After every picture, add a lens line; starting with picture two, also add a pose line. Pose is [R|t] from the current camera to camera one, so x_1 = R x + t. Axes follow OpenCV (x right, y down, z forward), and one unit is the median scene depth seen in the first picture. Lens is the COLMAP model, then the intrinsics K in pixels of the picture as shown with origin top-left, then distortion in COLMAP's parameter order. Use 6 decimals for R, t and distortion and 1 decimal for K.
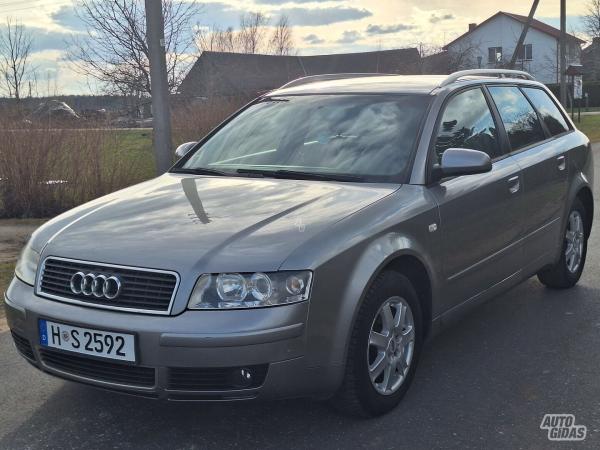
lens RADIAL K [[842.3, 0, 311.8], [0, 842.3, 225.9], [0, 0, 1]] dist [0.221400, -0.454967]
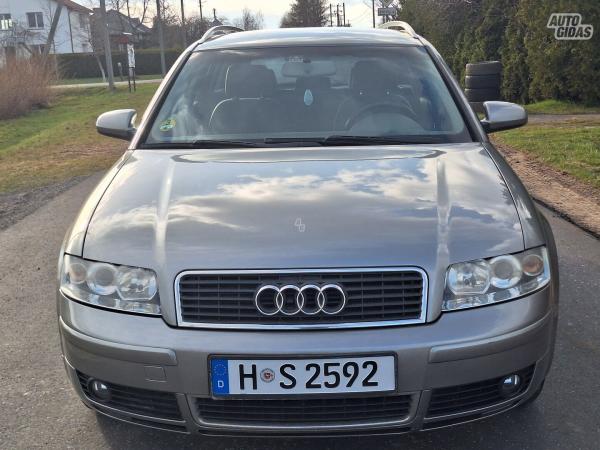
lens RADIAL K [[842.3, 0, 311.8], [0, 842.3, 225.9], [0, 0, 1]] dist [0.221400, -0.454967]
pose [[0.860466, -0.106228, 0.498311, -0.615337], [0.088839, 0.994323, 0.058563, -0.036382], [-0.501703, -0.006122, 0.865018, 0.373063]]
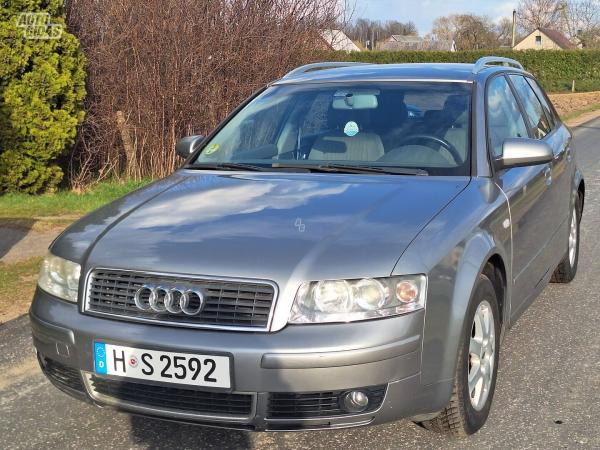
lens RADIAL K [[842.3, 0, 311.8], [0, 842.3, 225.9], [0, 0, 1]] dist [0.221400, -0.454967]
pose [[0.988322, -0.023341, 0.150579, -0.243531], [0.023566, 0.999722, 0.000294, -0.000434], [-0.150544, 0.003258, 0.988598, 0.148072]]
